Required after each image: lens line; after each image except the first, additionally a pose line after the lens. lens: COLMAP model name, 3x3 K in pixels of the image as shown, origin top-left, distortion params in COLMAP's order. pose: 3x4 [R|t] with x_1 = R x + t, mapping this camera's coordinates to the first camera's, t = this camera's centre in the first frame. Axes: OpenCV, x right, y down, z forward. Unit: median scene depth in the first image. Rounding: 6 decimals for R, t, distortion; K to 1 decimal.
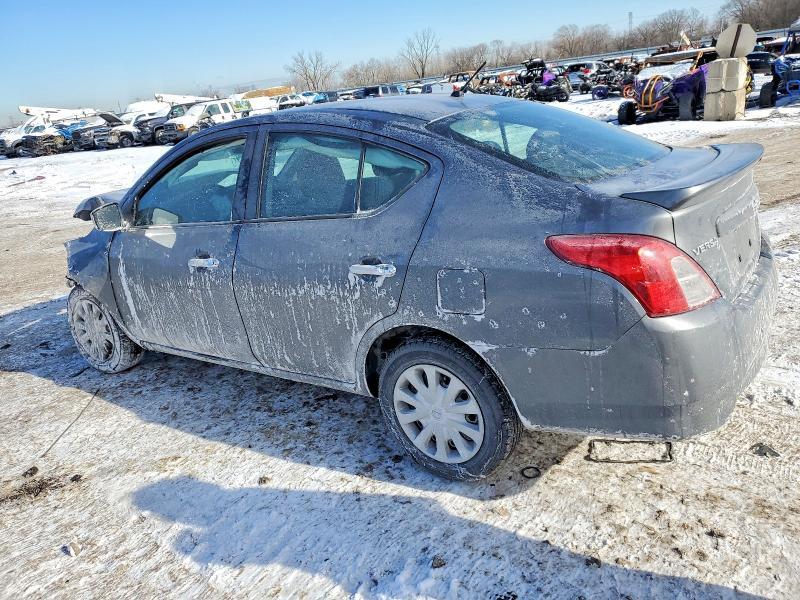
lens RADIAL K [[639.2, 0, 400.0], [0, 639.2, 300.0], [0, 0, 1]] dist [0.012629, 0.006372]
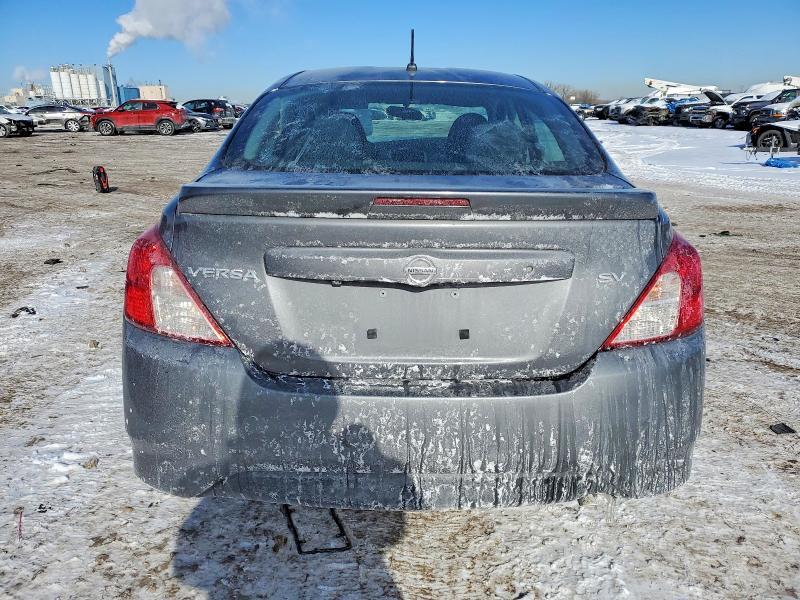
lens RADIAL K [[619.7, 0, 400.0], [0, 619.7, 300.0], [0, 0, 1]] dist [0.021310, 0.006045]
pose [[0.578346, 0.348775, -0.737477, 0.088055], [-0.318685, 0.928762, 0.189319, -0.020687], [0.750970, 0.125531, 0.648295, 0.051533]]
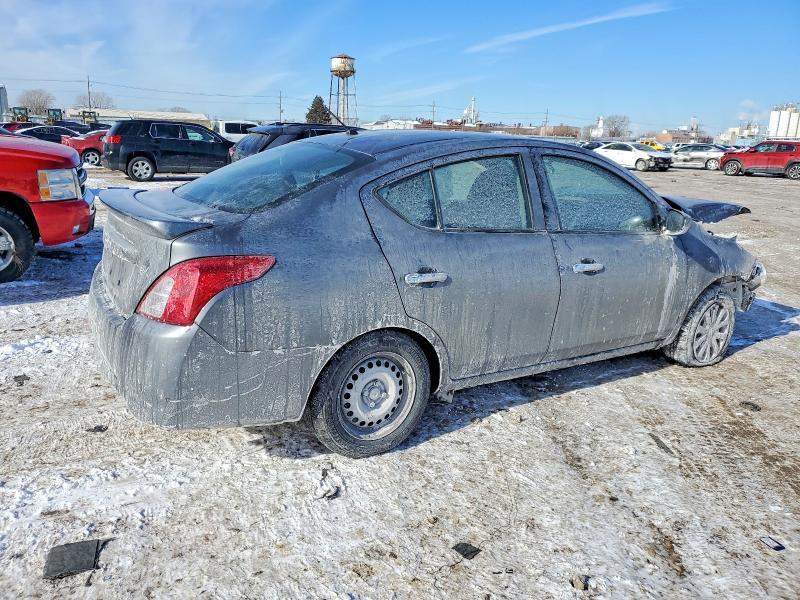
lens RADIAL K [[619.7, 0, 400.0], [0, 619.7, 300.0], [0, 0, 1]] dist [0.021310, 0.006045]
pose [[-0.391554, 0.336549, -0.856400, 0.120910], [-0.279852, 0.843067, 0.459260, -0.066120], [0.876566, 0.419491, -0.235922, 0.158795]]
